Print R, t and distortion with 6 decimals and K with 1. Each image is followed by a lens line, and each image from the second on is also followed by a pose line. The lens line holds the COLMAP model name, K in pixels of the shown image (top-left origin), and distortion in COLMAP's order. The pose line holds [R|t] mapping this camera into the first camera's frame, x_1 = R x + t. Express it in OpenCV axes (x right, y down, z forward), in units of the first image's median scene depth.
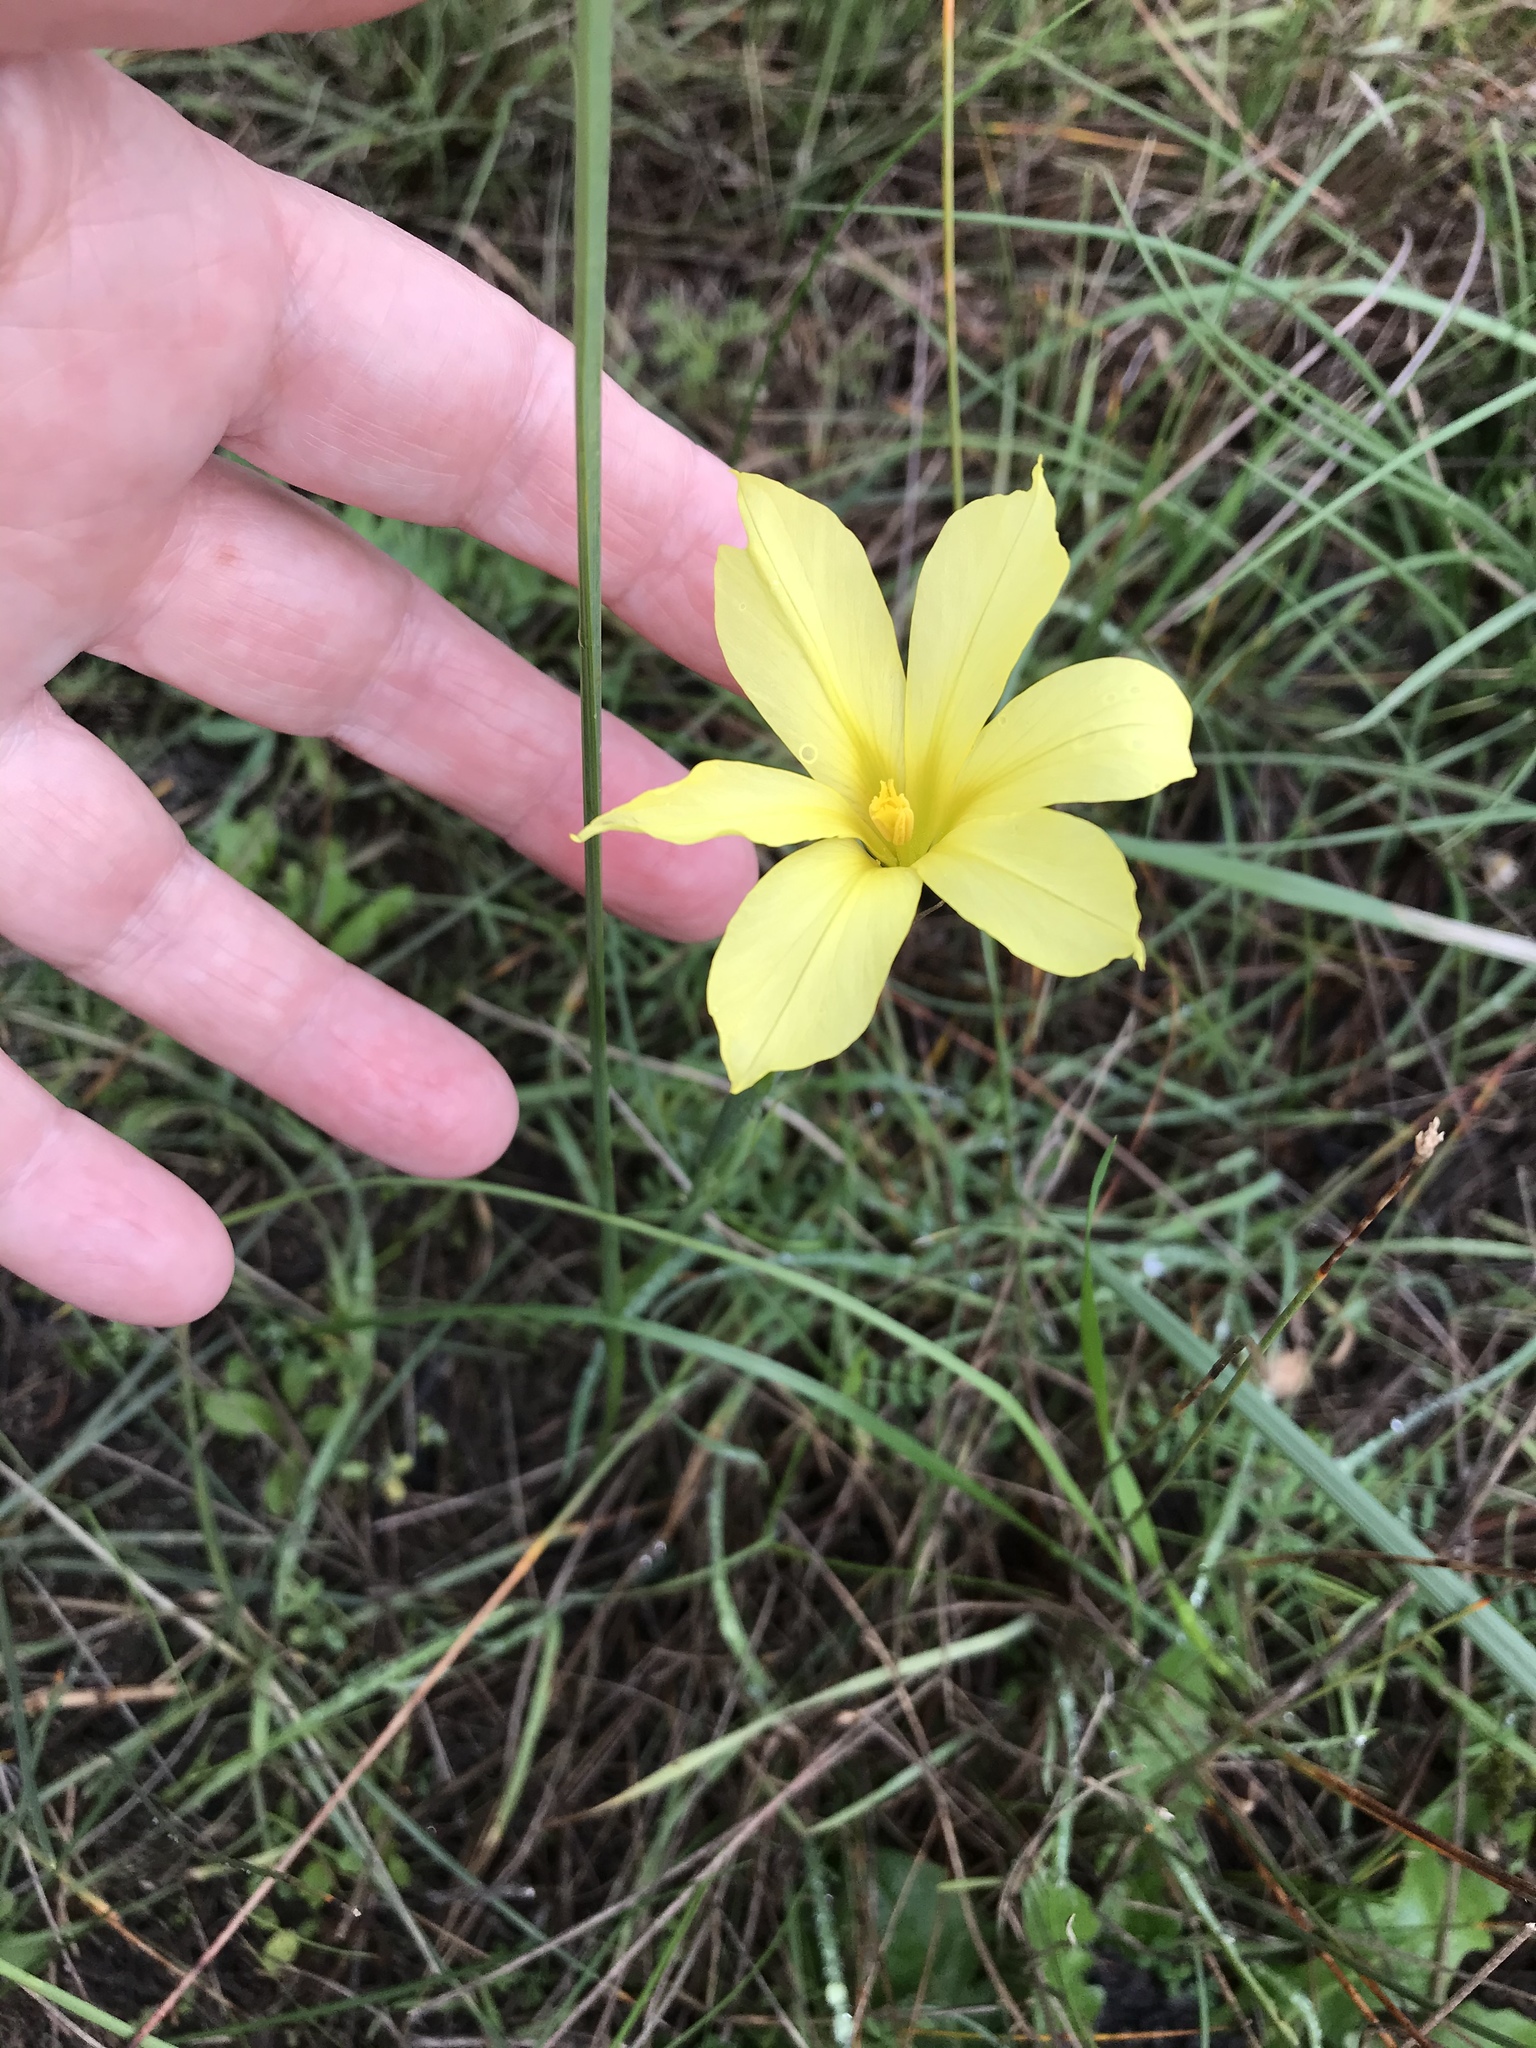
lens RADIAL K [[1706.0, 0, 768.0], [0, 1706.0, 1024.0], [0, 0, 1]] dist [0.006181, 0.002038]
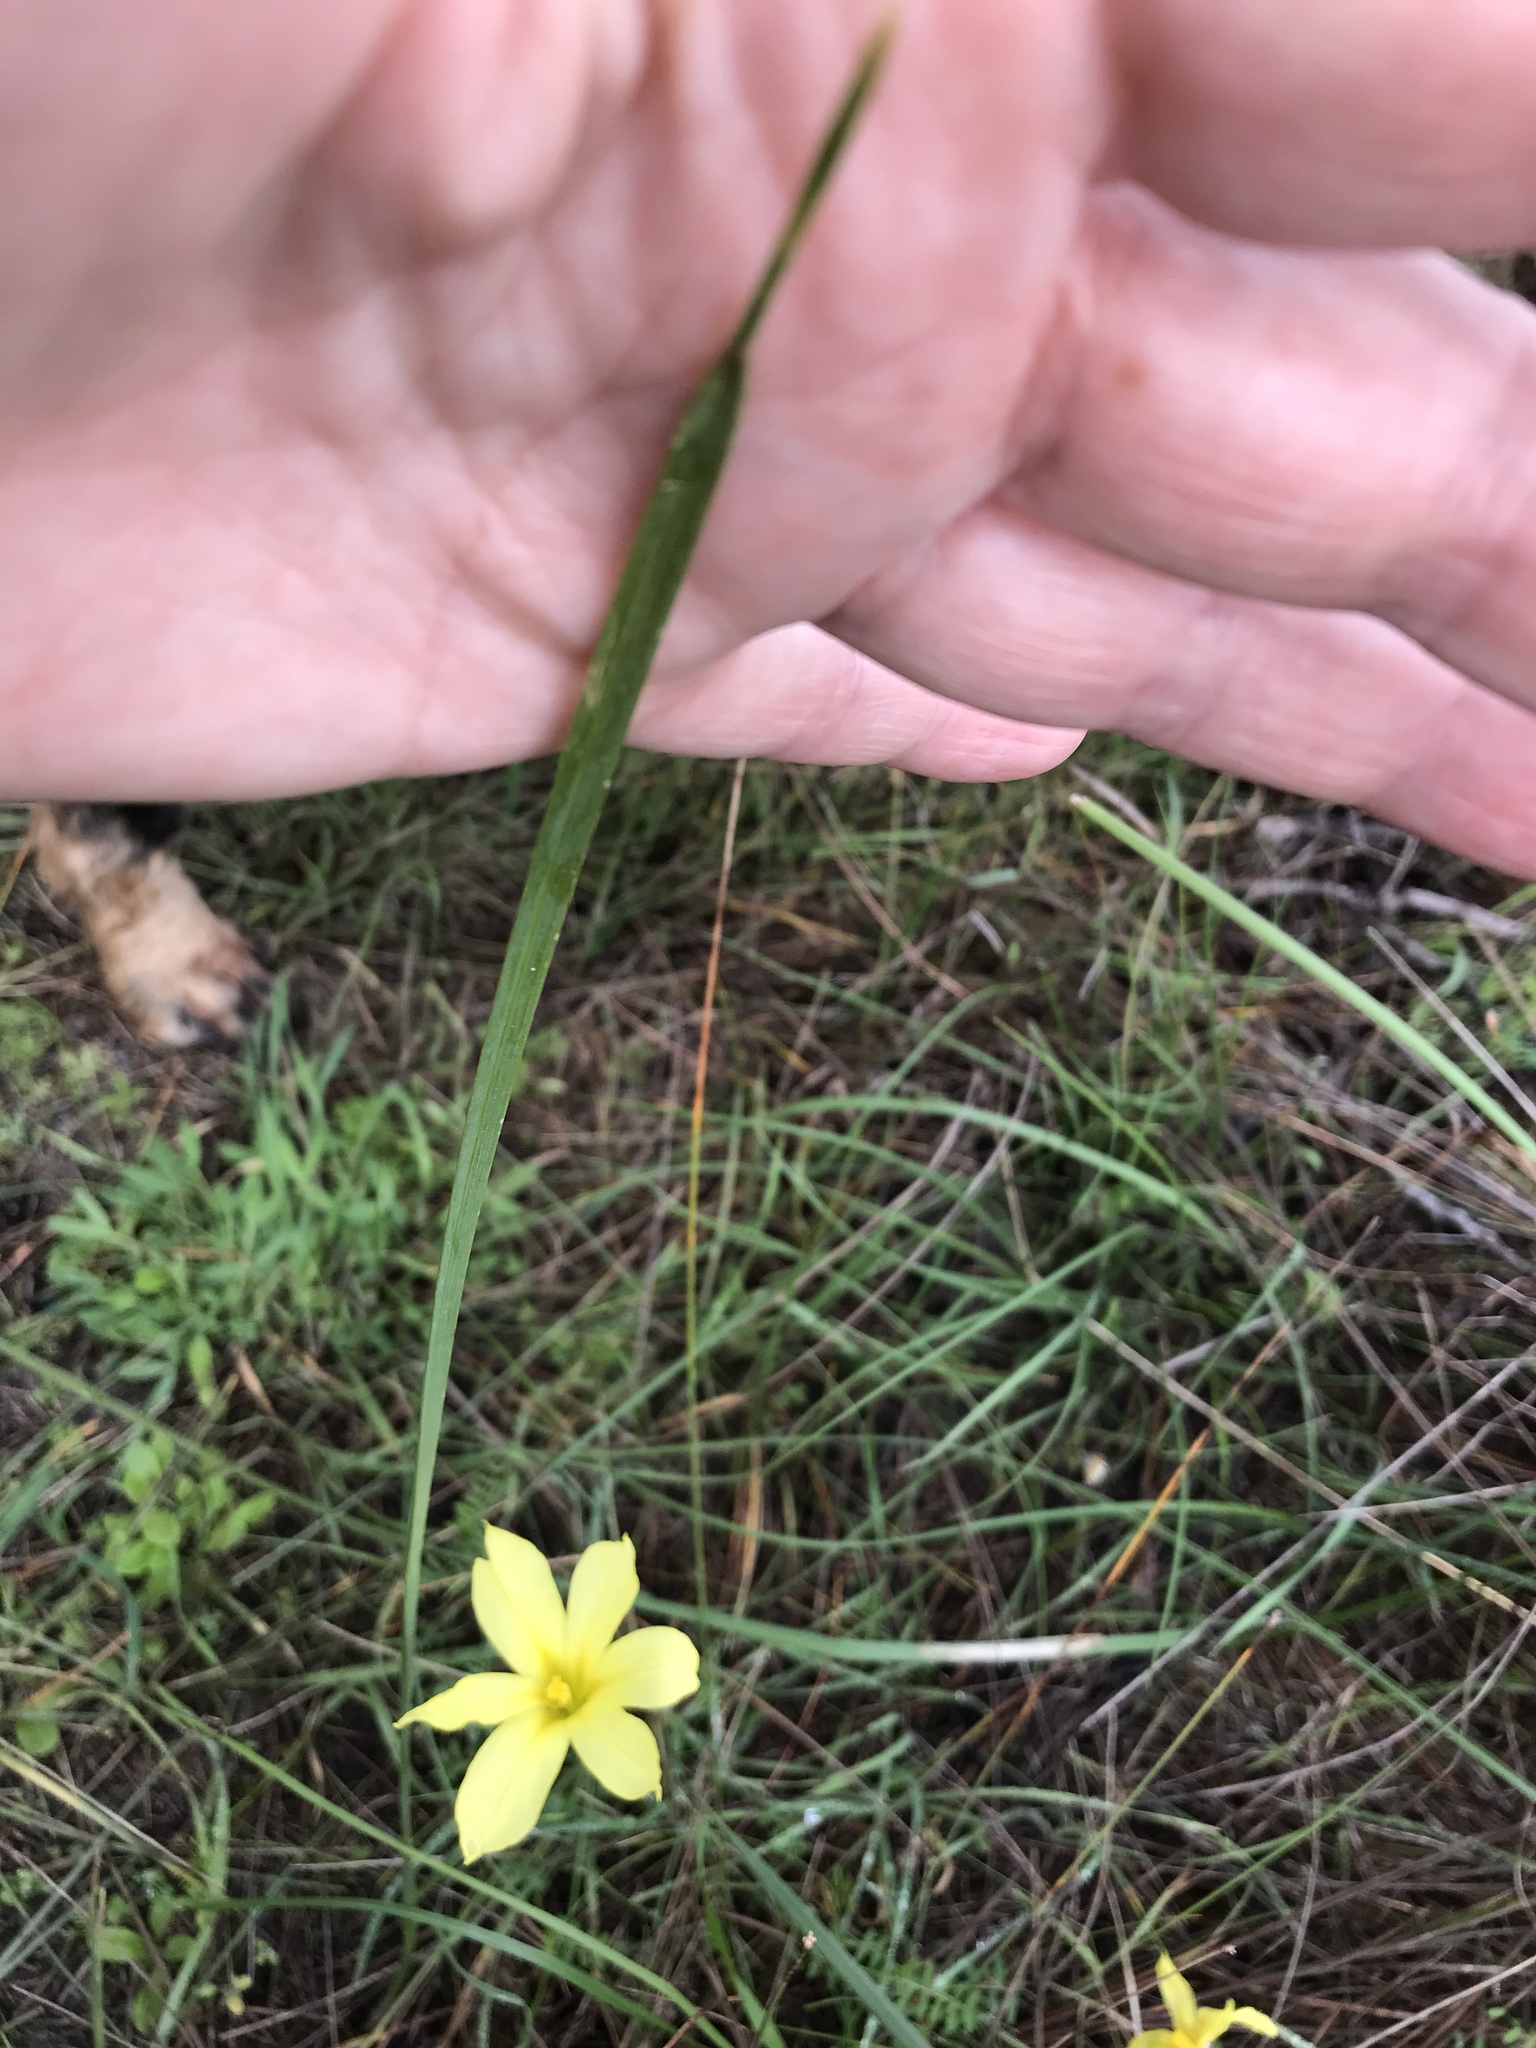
lens RADIAL K [[1721.8, 0, 775.9], [0, 1721.8, 1031.1], [0, 0, 1]] dist [-0.005803, 0.006615]
pose [[0.995173, 0.024449, 0.095042, 0.046376], [-0.005233, 0.980312, -0.197388, -0.195692], [-0.097996, 0.195938, 0.975708, -0.454273]]
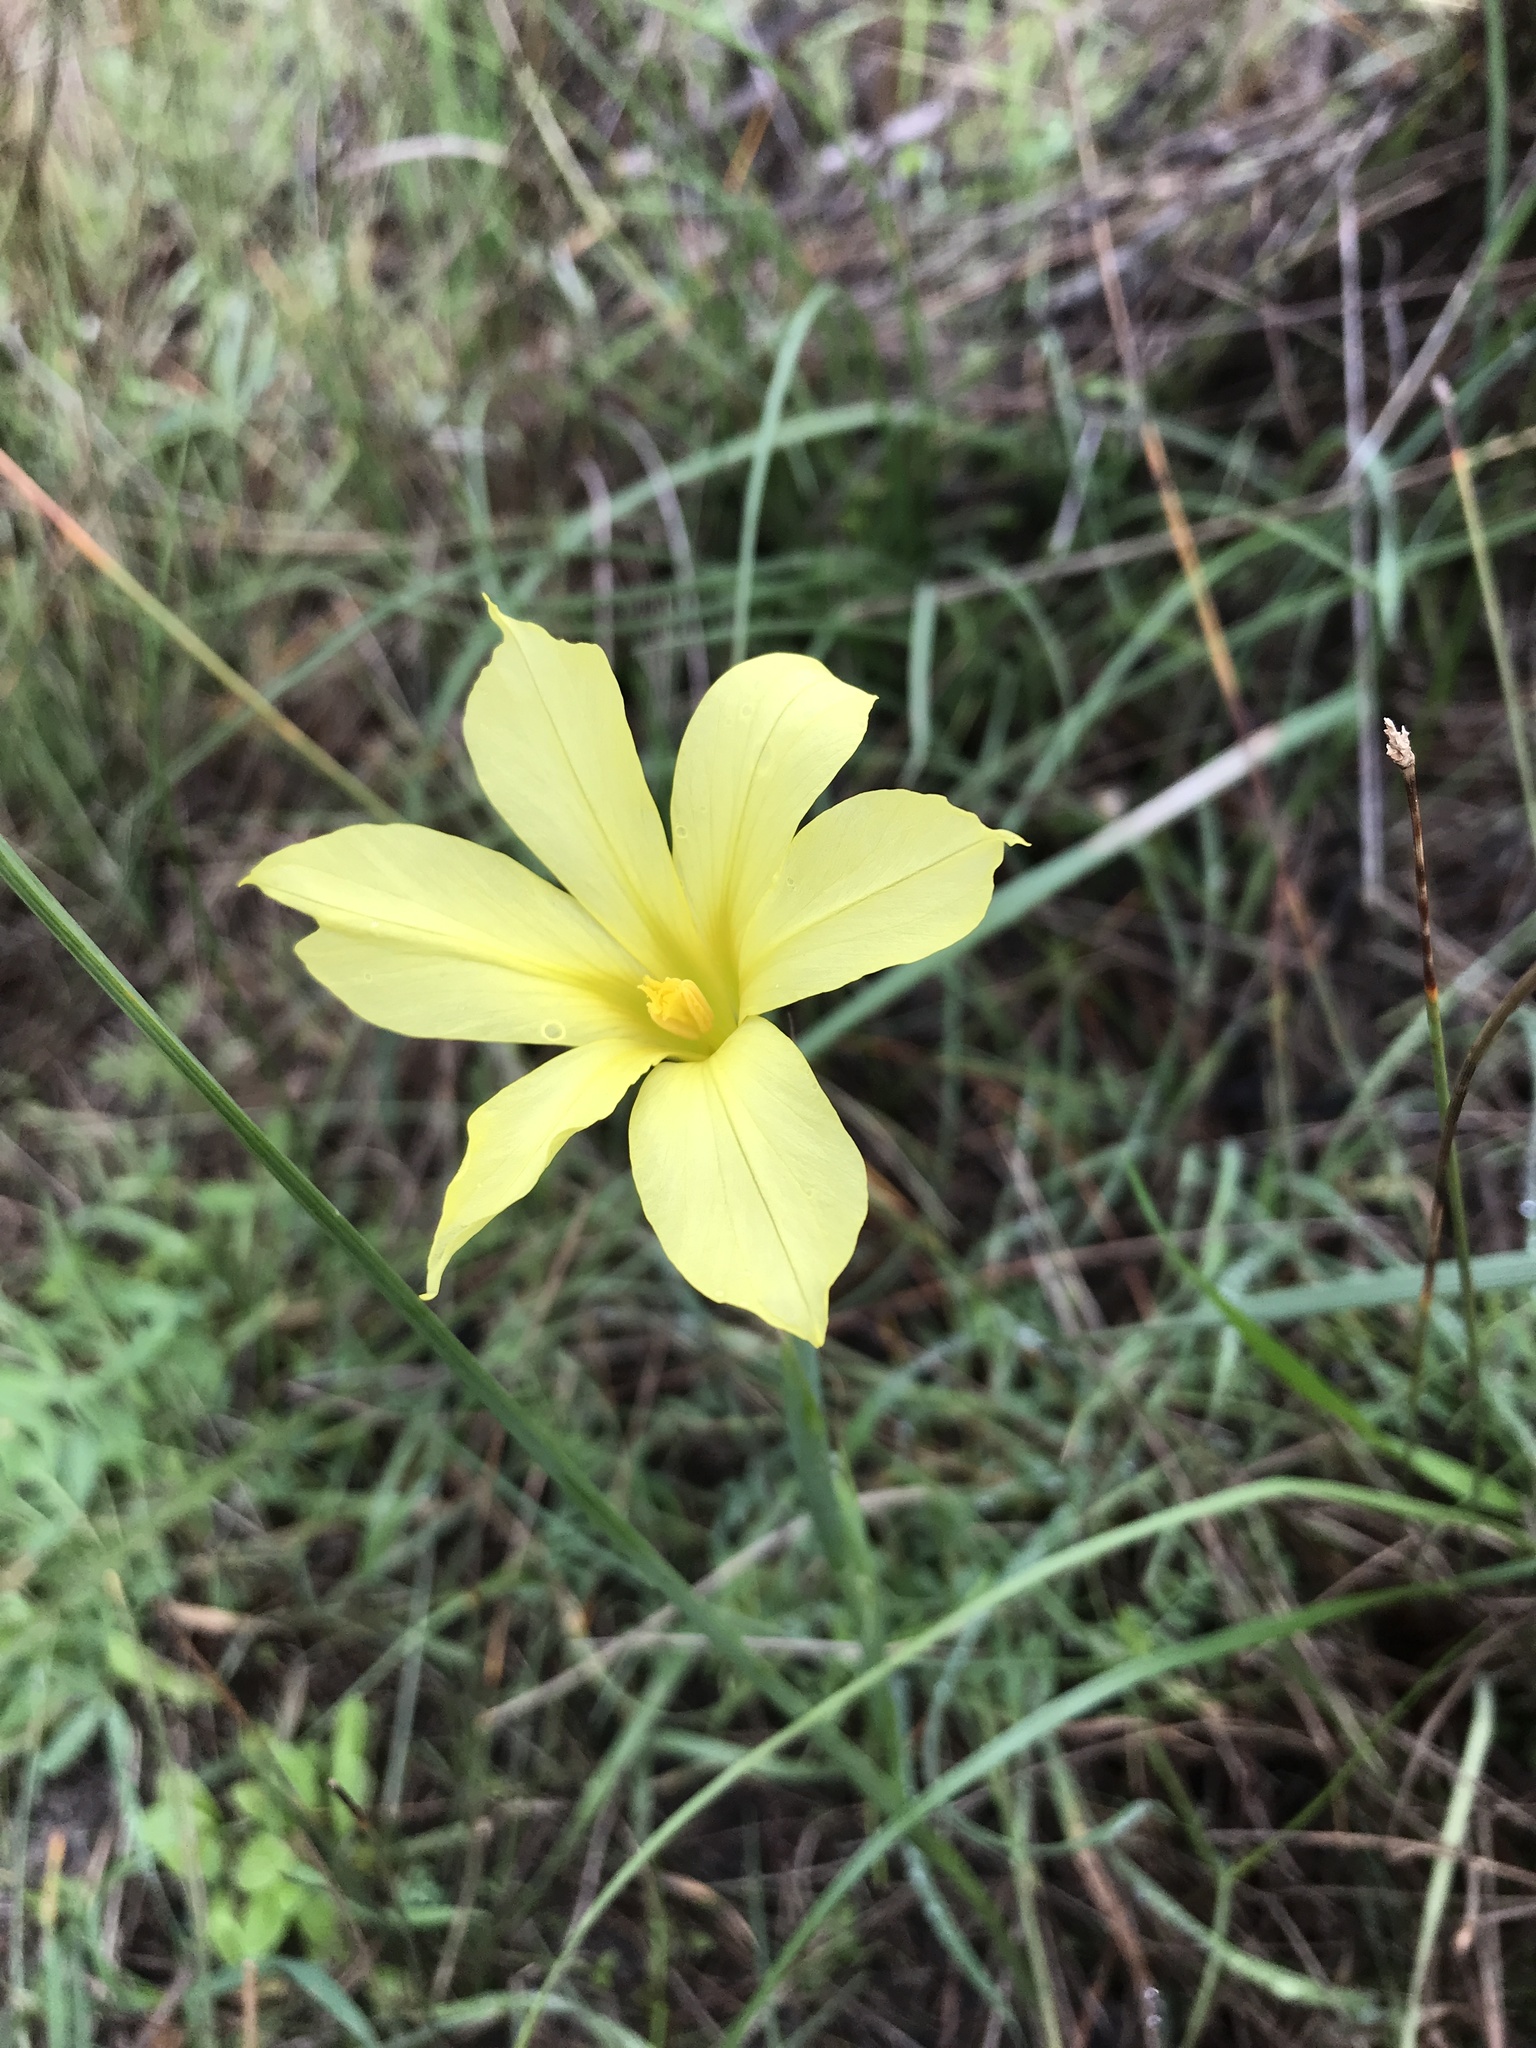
lens RADIAL K [[1721.8, 0, 775.9], [0, 1721.8, 1031.1], [0, 0, 1]] dist [-0.005803, 0.006615]
pose [[0.649186, -0.723042, 0.236152, -0.041148], [0.760323, 0.625674, -0.174475, 0.026383], [-0.021602, 0.292819, 0.955924, 0.086716]]
